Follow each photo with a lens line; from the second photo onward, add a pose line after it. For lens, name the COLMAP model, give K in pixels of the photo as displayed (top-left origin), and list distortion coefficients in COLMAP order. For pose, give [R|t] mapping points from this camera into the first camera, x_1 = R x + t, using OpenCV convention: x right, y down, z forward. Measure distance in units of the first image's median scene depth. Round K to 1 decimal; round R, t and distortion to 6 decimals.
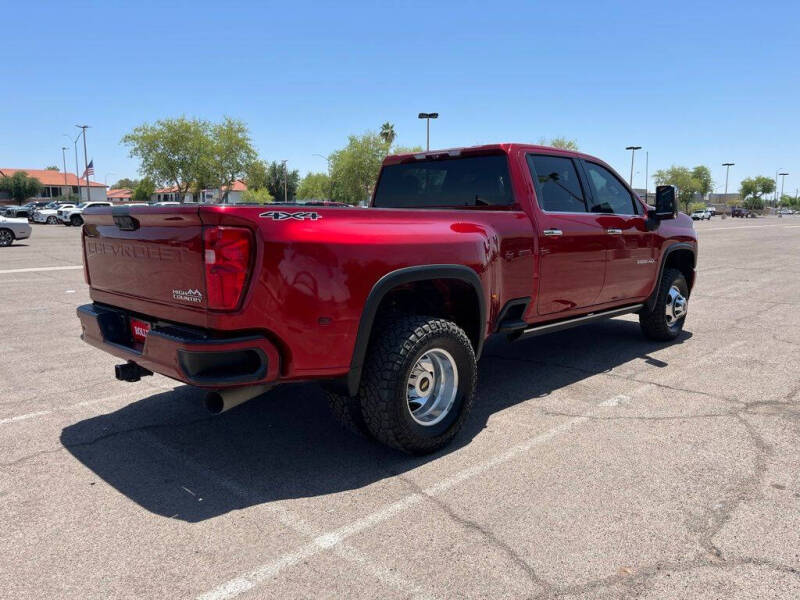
lens RADIAL K [[616.1, 0, 401.2], [0, 616.1, 285.5], [0, 0, 1]] dist [0.023656, -0.007157]
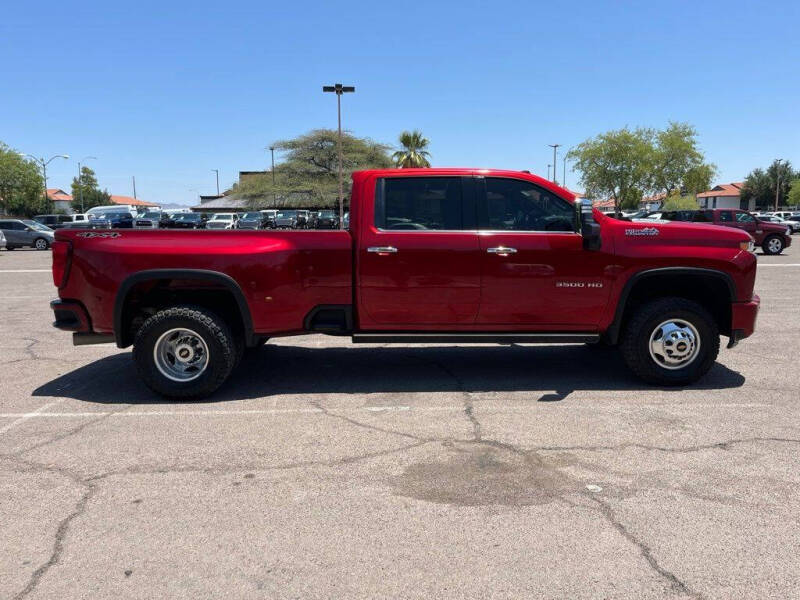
lens RADIAL K [[616.1, 0, 401.2], [0, 616.1, 285.5], [0, 0, 1]] dist [0.023656, -0.007157]
pose [[0.703113, 0.064986, -0.708102, 0.130427], [-0.073596, 0.997118, 0.018433, -0.005391], [0.707259, 0.039153, 0.705870, 0.031668]]
